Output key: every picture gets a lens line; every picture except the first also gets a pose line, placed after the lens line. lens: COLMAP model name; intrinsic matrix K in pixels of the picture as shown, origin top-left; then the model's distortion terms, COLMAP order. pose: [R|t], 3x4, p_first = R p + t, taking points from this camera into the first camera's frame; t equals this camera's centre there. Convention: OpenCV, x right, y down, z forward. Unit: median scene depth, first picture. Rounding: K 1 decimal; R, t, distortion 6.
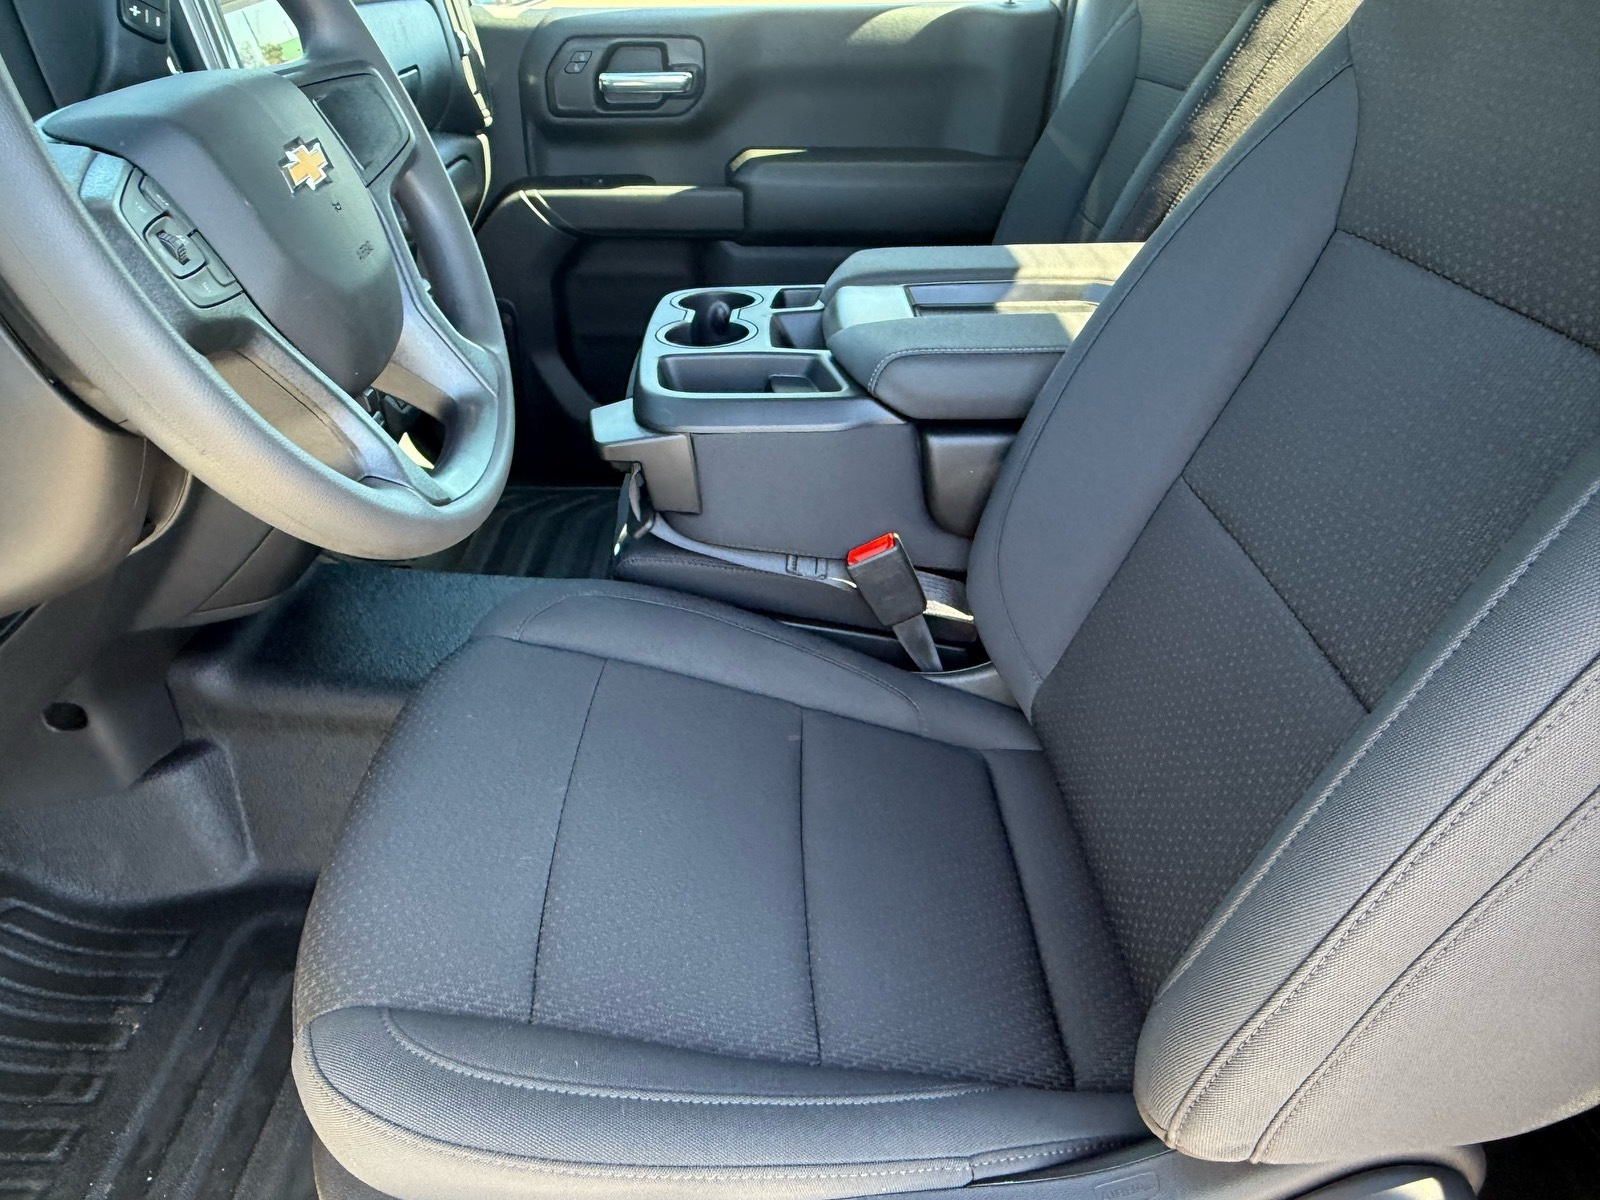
lens RADIAL K [[1061.3, 0, 761.2], [0, 1061.3, 609.6], [0, 0, 1]] dist [-0.000729, 0.001184]
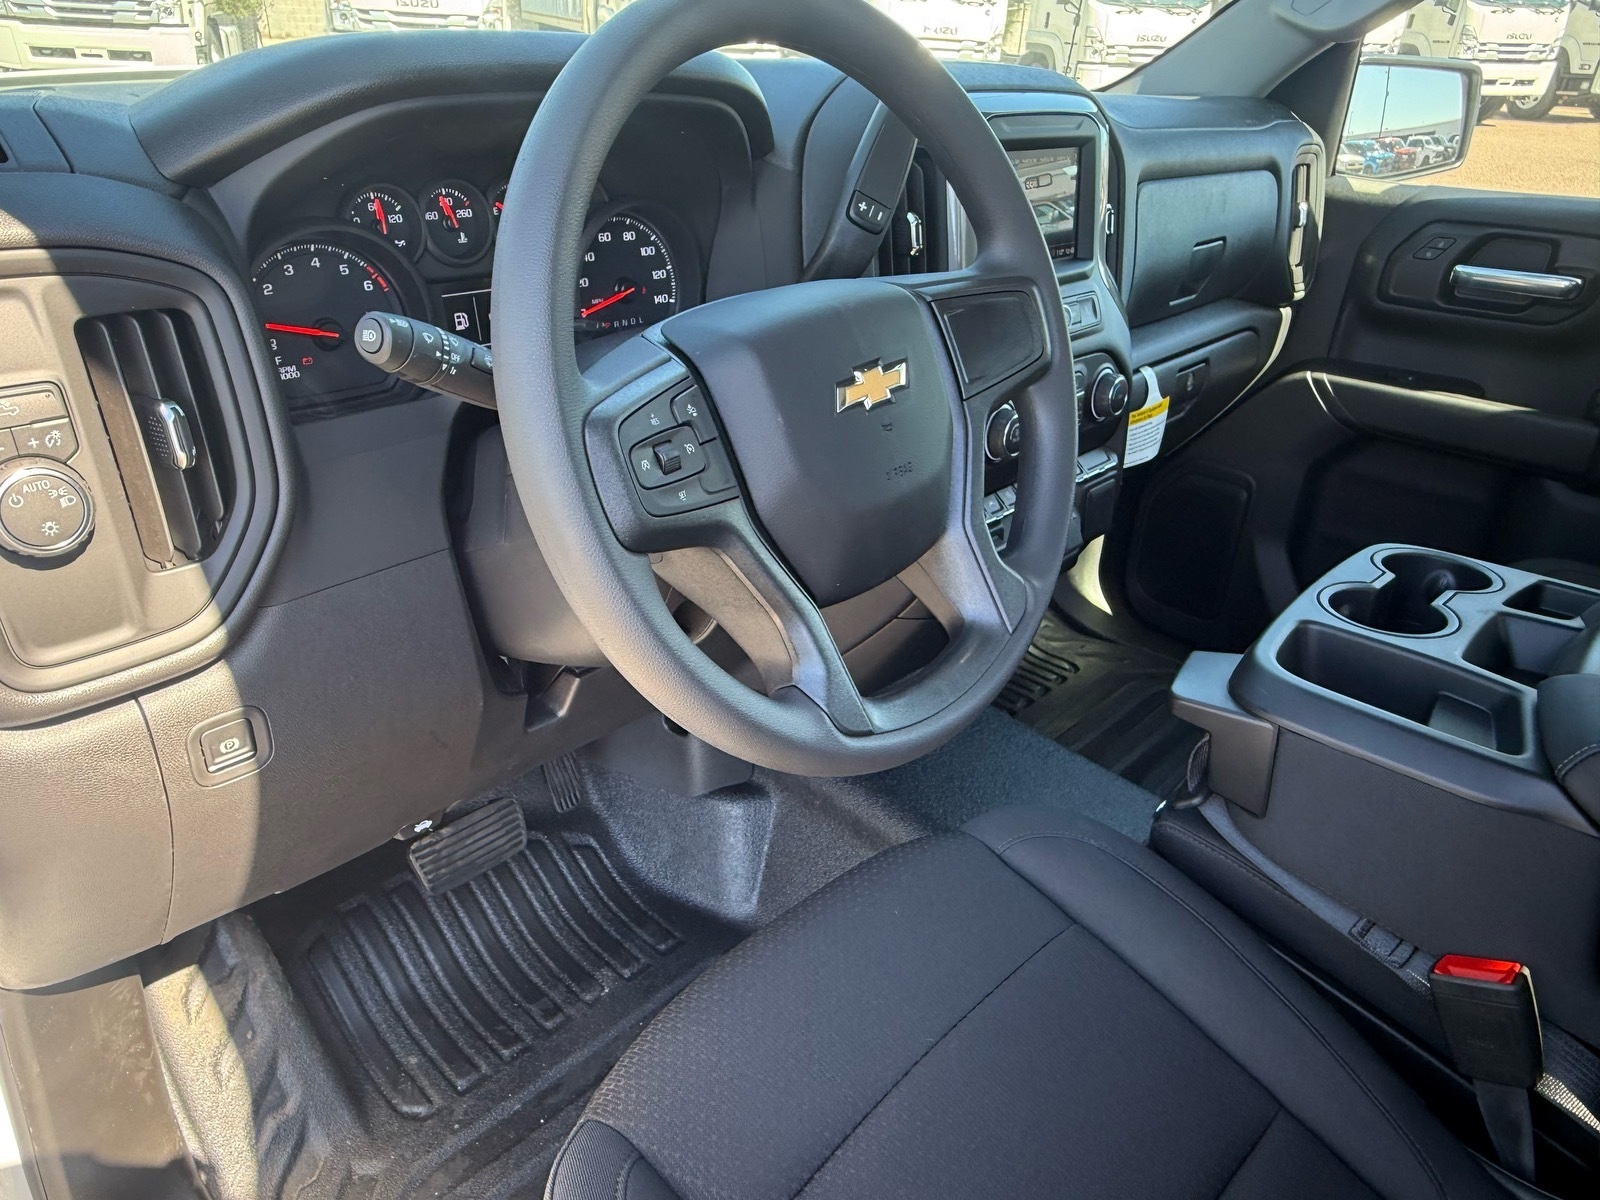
lens RADIAL K [[1061.3, 0, 761.2], [0, 1061.3, 609.6], [0, 0, 1]] dist [-0.000729, 0.001184]
pose [[0.719923, 0.339715, -0.605231, 0.099656], [-0.391931, 0.918665, 0.049442, -0.117936], [0.572800, 0.201614, 0.794513, 0.084077]]
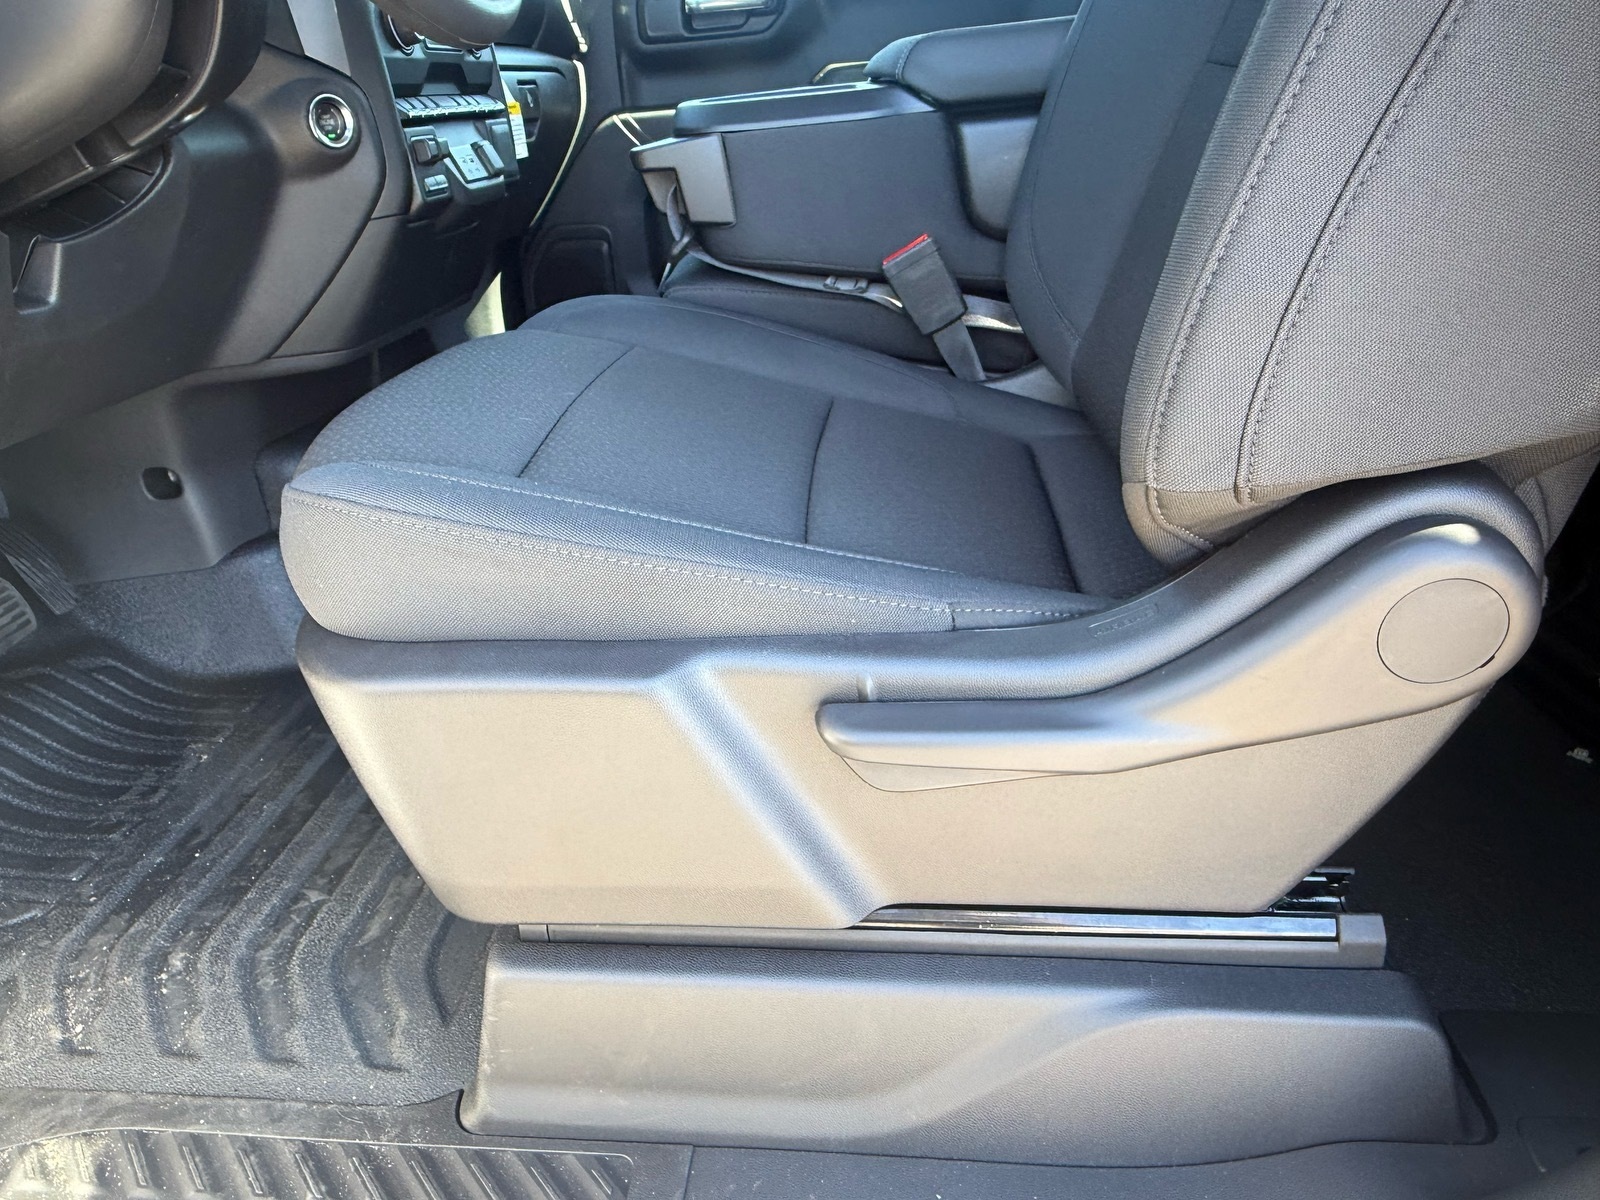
lens RADIAL K [[1060.8, 0, 753.5], [0, 1060.8, 617.6], [0, 0, 1]] dist [-0.001601, -0.000108]
pose [[0.990816, -0.009752, -0.134863, 0.086216], [-0.002324, 0.996021, -0.089094, 0.349545], [0.135196, 0.088589, 0.986851, 0.035359]]
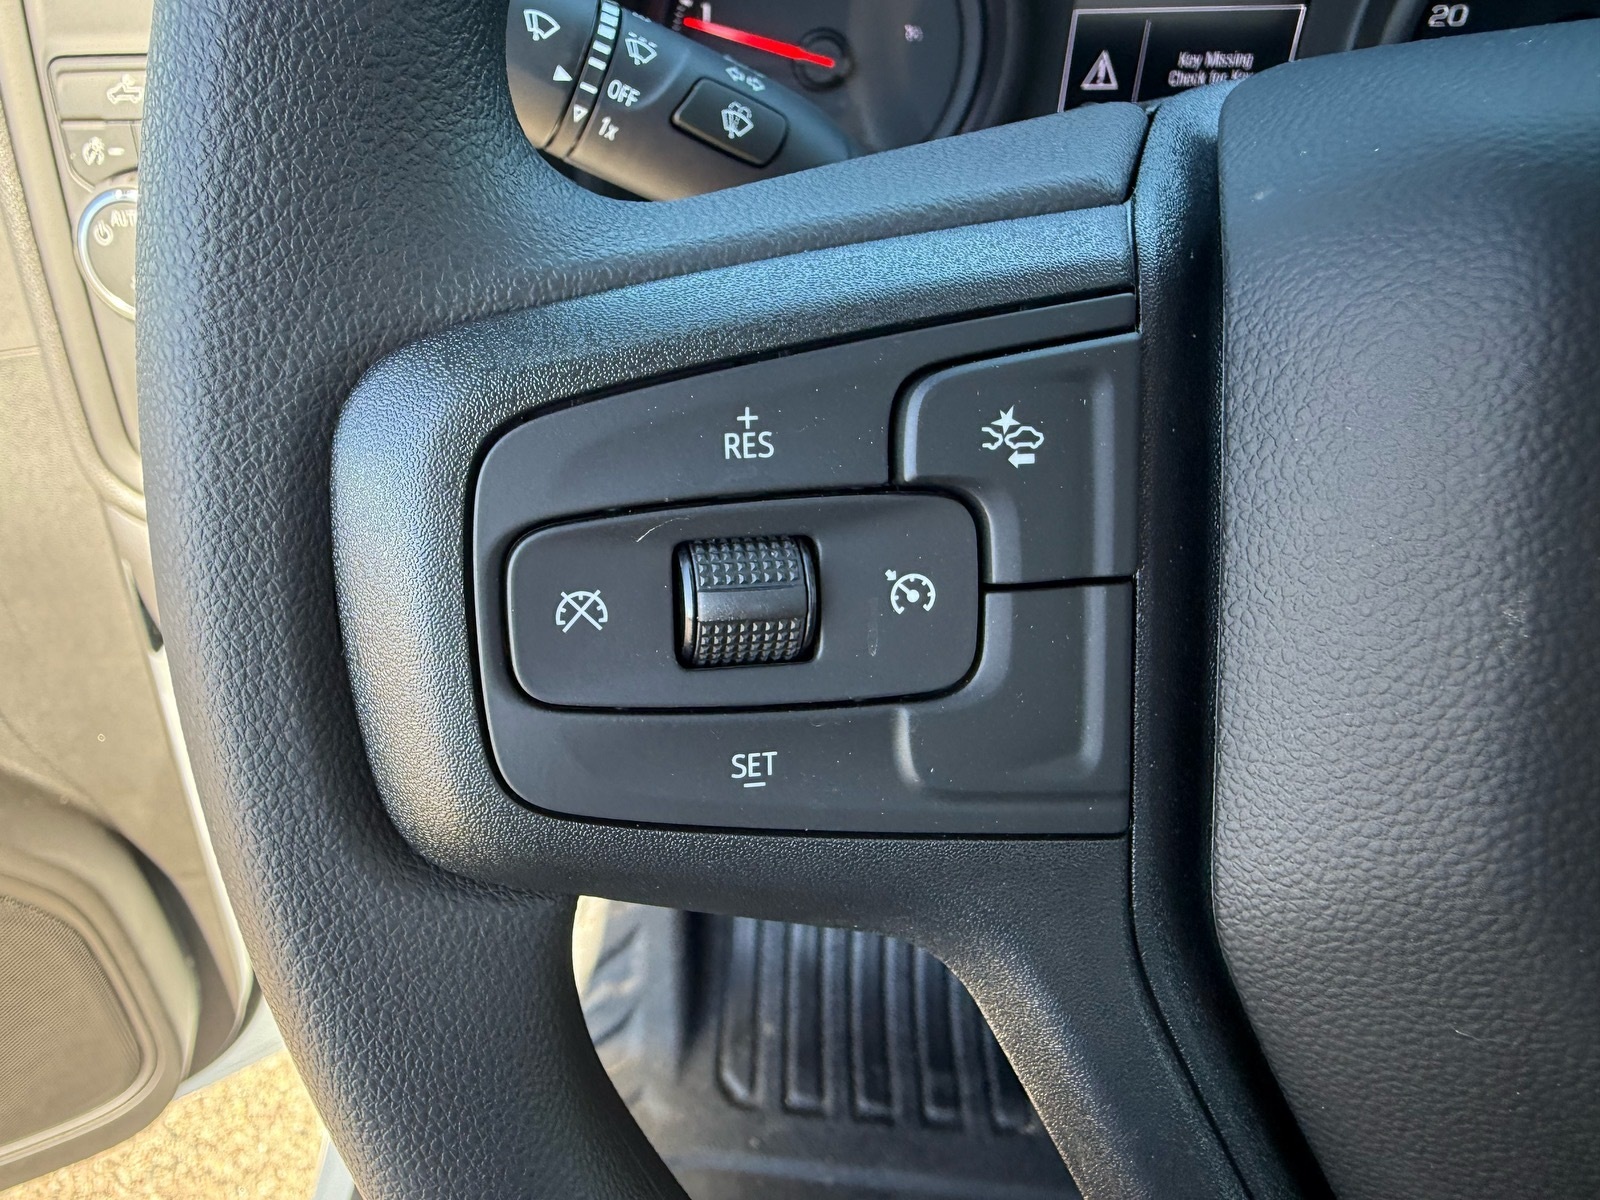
lens RADIAL K [[1076.6, 0, 625.7], [0, 1076.6, 600.0], [0, 0, 1]] dist [-0.001194, 0.001055]
pose [[-0.125194, 0.596688, -0.792647, -0.138569], [-0.486863, 0.659174, 0.573109, -0.197055], [0.864460, 0.457661, 0.207980, 0.376294]]
